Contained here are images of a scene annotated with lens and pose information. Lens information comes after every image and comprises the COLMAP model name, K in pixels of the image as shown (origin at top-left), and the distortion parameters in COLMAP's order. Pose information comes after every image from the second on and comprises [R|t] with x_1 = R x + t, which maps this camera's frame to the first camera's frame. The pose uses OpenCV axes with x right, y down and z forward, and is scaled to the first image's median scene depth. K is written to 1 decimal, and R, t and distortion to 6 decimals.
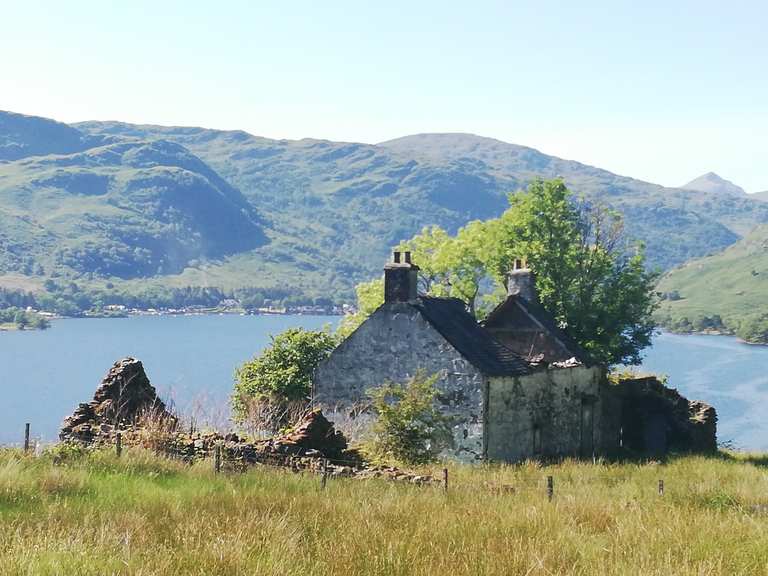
lens RADIAL K [[1442.2, 0, 388.7], [0, 1442.2, 288.4], [0, 0, 1]] dist [0.103370, 0.000000]
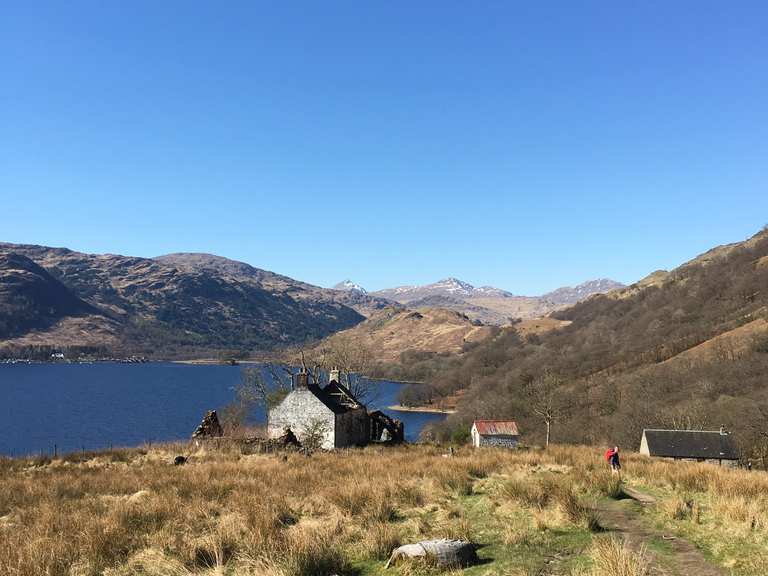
lens RADIAL K [[851.2, 0, 383.3], [0, 851.2, 294.2], [0, 0, 1]] dist [0.046620, 0.000000]
pose [[0.965917, 0.021056, 0.257995, -0.010643], [-0.005518, 0.998135, -0.060802, -0.002754], [-0.258794, 0.057306, 0.964231, -0.023973]]
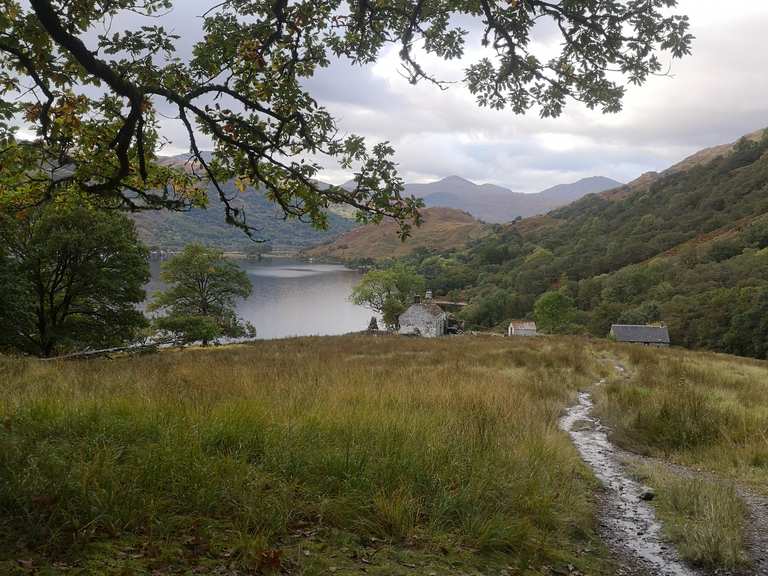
lens RADIAL K [[851.2, 0, 382.7], [0, 851.2, 300.6], [0, 0, 1]] dist [0.046620, 0.000000]
pose [[0.963939, -0.009533, 0.265951, -0.111218], [-0.012167, 0.996734, 0.079829, -0.027914], [-0.265844, -0.080186, 0.960675, -0.208426]]
